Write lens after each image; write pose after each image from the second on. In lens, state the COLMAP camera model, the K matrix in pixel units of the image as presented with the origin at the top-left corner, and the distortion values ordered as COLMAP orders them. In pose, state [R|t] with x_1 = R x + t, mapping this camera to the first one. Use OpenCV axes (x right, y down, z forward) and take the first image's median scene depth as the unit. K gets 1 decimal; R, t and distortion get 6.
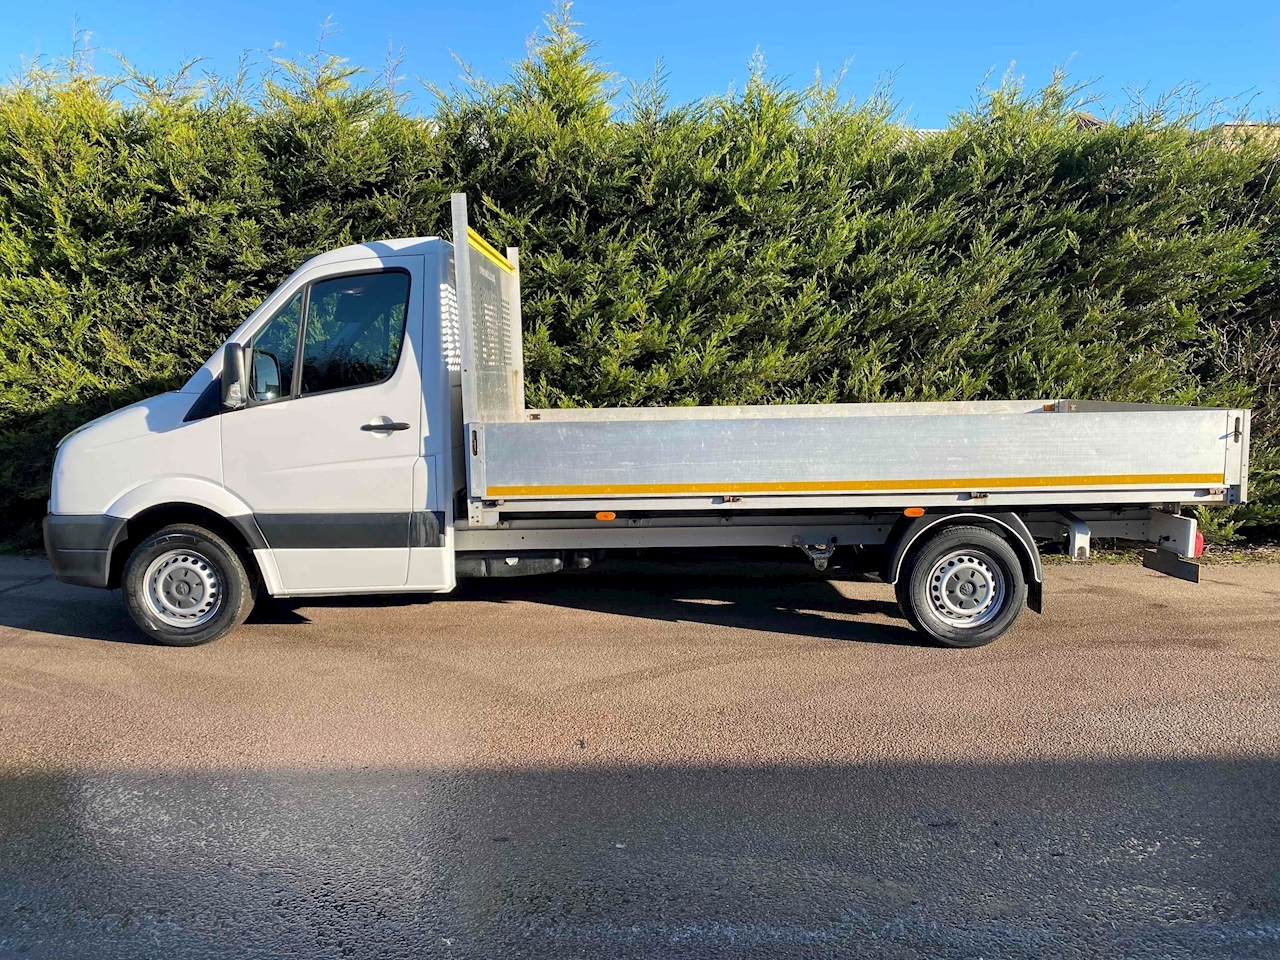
lens RADIAL K [[966.5, 0, 640.0], [0, 966.5, 480.0], [0, 0, 1]] dist [0.123893, -0.115335]
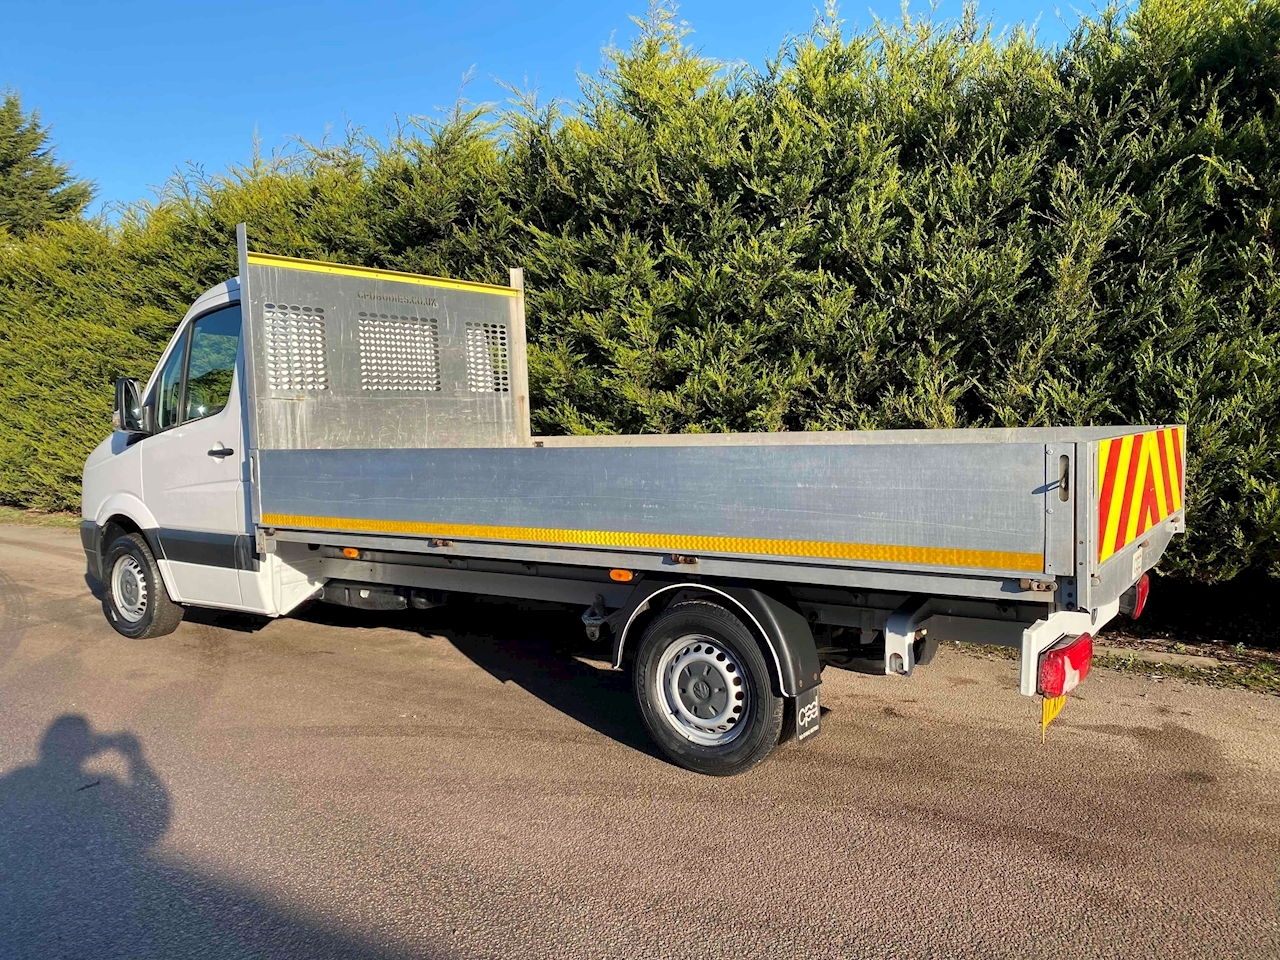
lens RADIAL K [[992.3, 0, 640.0], [0, 992.3, 480.0], [0, 0, 1]] dist [0.035078, -0.005020]
pose [[0.817369, 0.029023, -0.575383, 0.710858], [-0.045587, 0.998857, -0.014376, -0.029180], [0.574308, 0.037980, 0.817758, 0.376361]]
